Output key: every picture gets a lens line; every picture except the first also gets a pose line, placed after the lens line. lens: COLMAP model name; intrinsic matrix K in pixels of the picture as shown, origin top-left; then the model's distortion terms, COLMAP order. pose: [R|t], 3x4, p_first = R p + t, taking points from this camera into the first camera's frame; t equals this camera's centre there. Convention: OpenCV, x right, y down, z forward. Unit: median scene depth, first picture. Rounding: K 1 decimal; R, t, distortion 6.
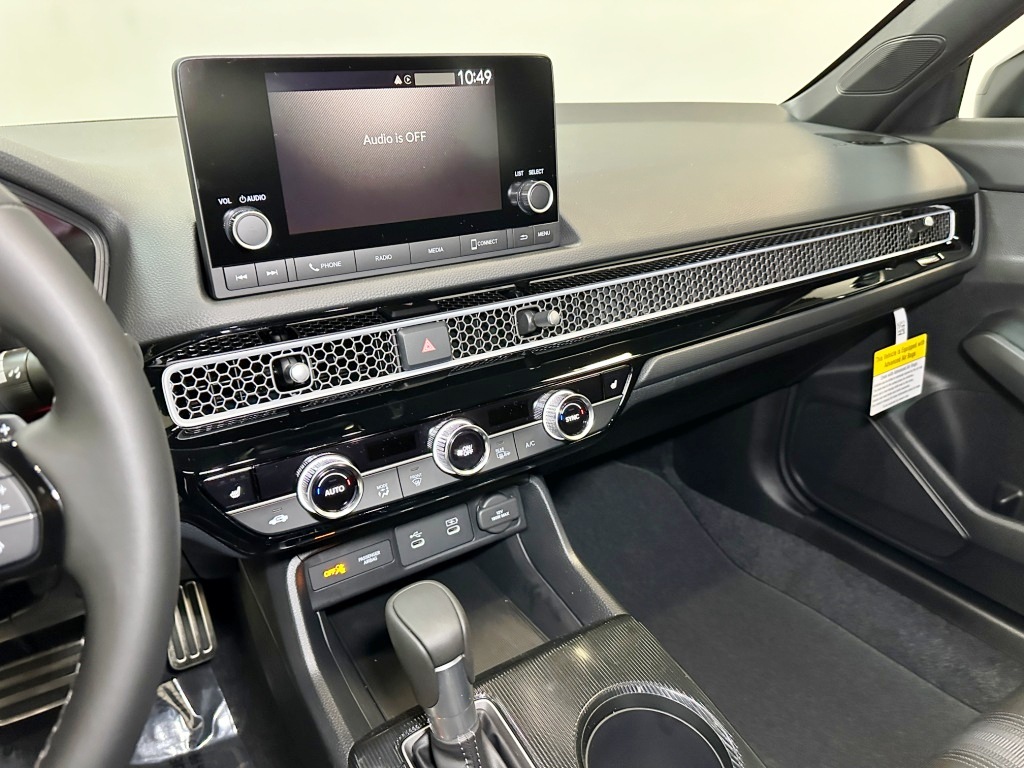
lens RADIAL K [[716.8, 0, 519.6], [0, 716.8, 387.8], [0, 0, 1]] dist [0.026141, -0.035053]
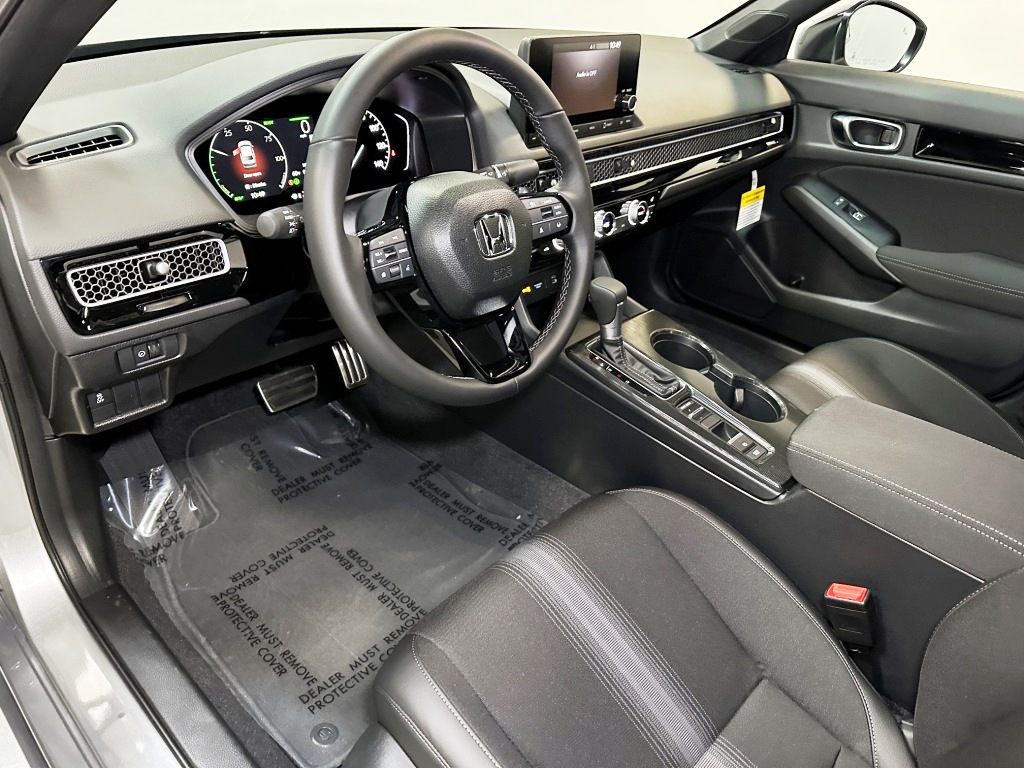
lens RADIAL K [[716.8, 0, 494.0], [0, 716.8, 384.2], [0, 0, 1]] dist [0.026141, -0.035053]
pose [[0.967602, -0.043482, 0.248709, -0.731669], [0.002834, 0.986868, 0.161506, 0.160314], [-0.252465, -0.155569, 0.955018, -0.816850]]
